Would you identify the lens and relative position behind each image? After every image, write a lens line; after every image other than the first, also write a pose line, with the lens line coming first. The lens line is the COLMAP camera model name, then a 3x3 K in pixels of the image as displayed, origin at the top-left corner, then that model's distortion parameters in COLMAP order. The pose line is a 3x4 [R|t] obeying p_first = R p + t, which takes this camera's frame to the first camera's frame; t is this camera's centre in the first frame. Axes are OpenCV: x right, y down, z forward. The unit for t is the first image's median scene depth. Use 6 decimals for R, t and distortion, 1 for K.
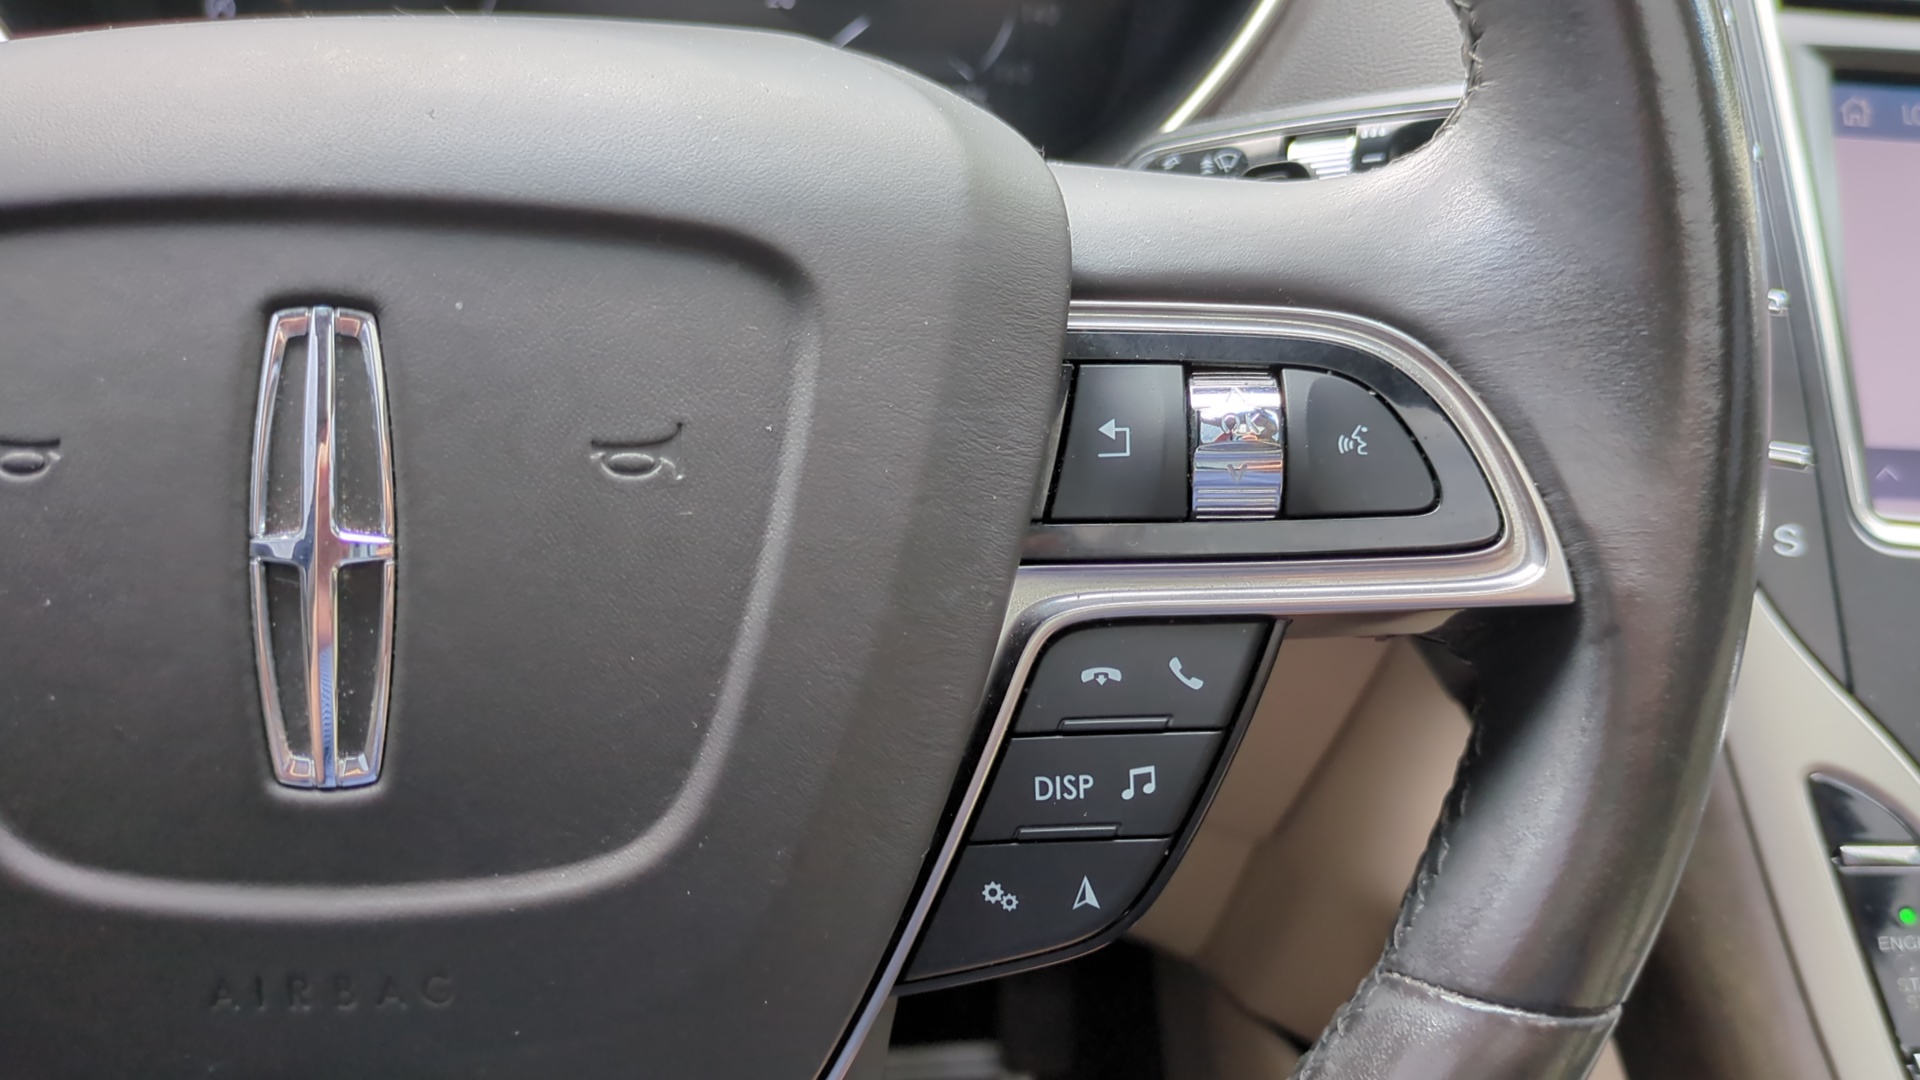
lens RADIAL K [[1508.1, 0, 986.0], [0, 1508.1, 535.6], [0, 0, 1]] dist [0.002469, -0.001398]
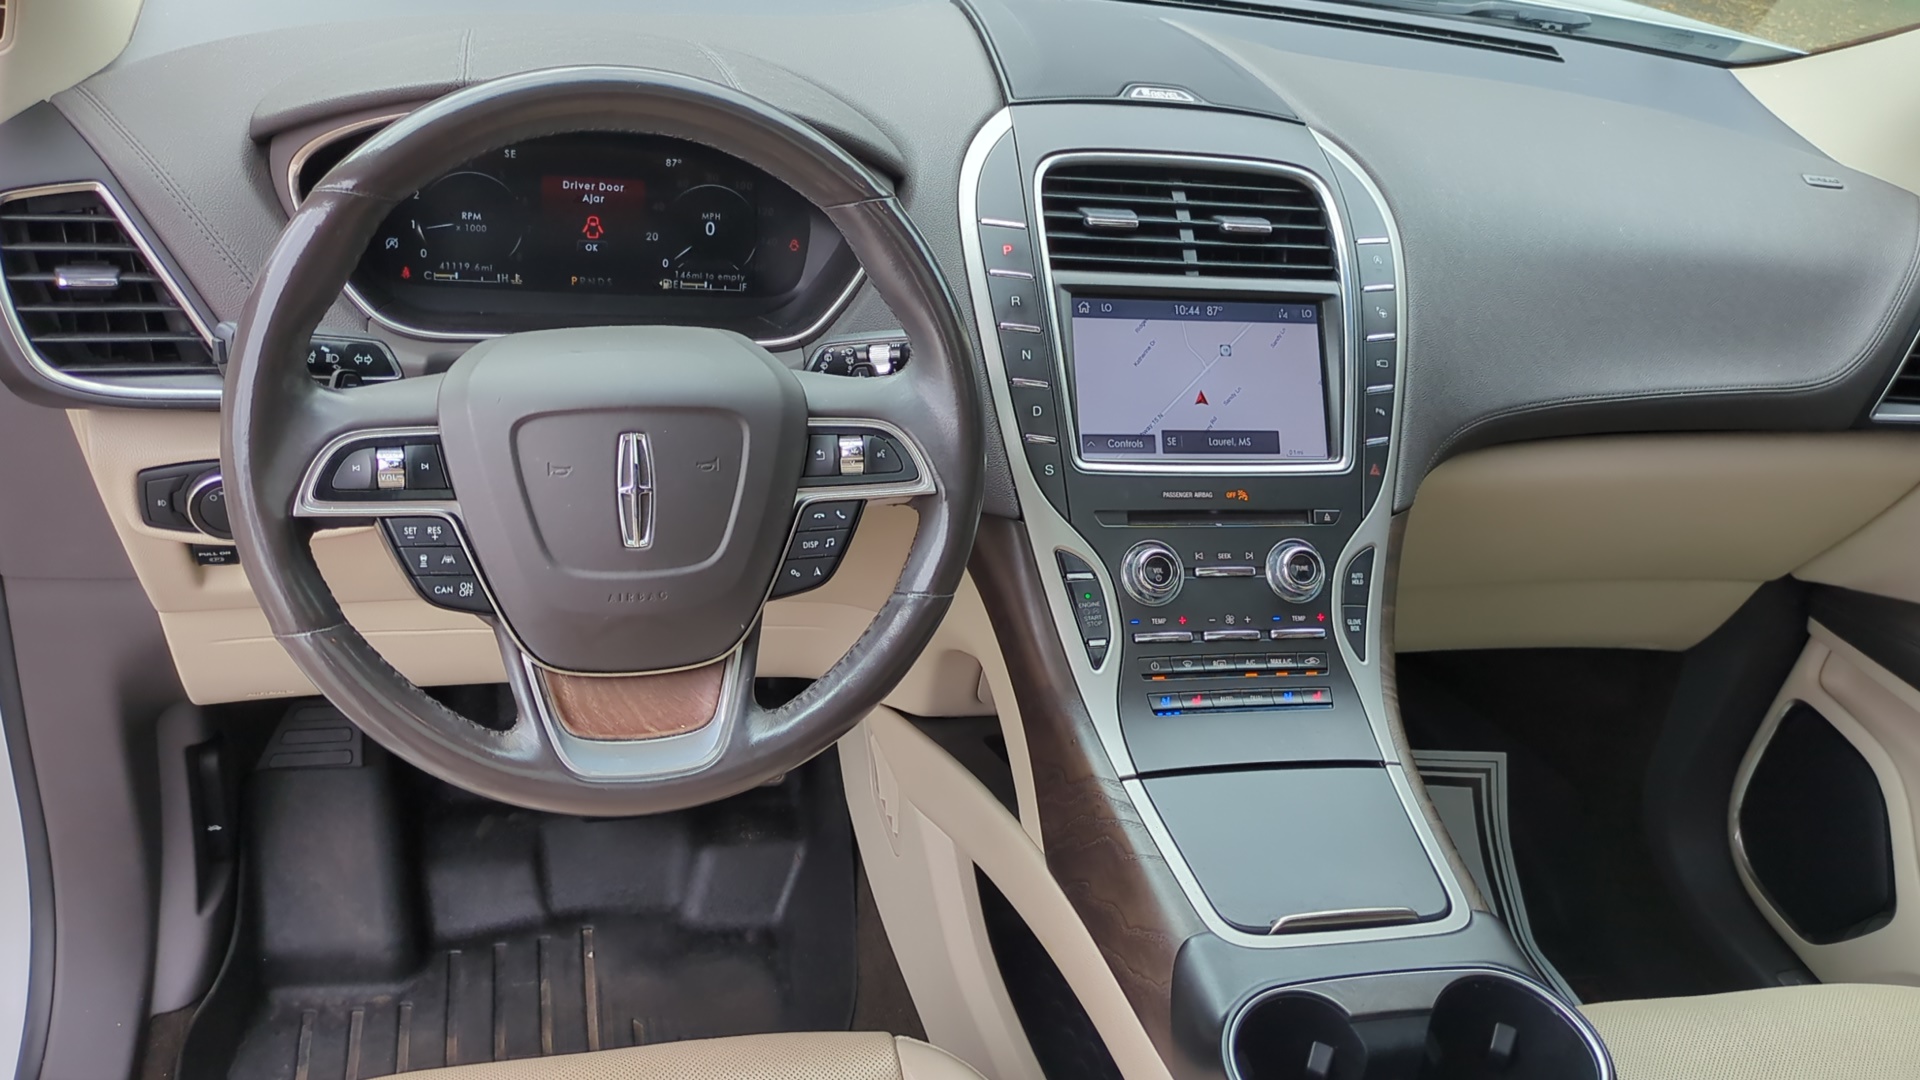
lens RADIAL K [[1508.1, 0, 986.0], [0, 1508.1, 535.6], [0, 0, 1]] dist [0.002469, -0.001398]
pose [[0.974269, -0.041709, 0.221498, -0.369080], [0.028603, 0.997663, 0.062051, -0.087437], [-0.223568, -0.054119, 0.973185, -2.899612]]
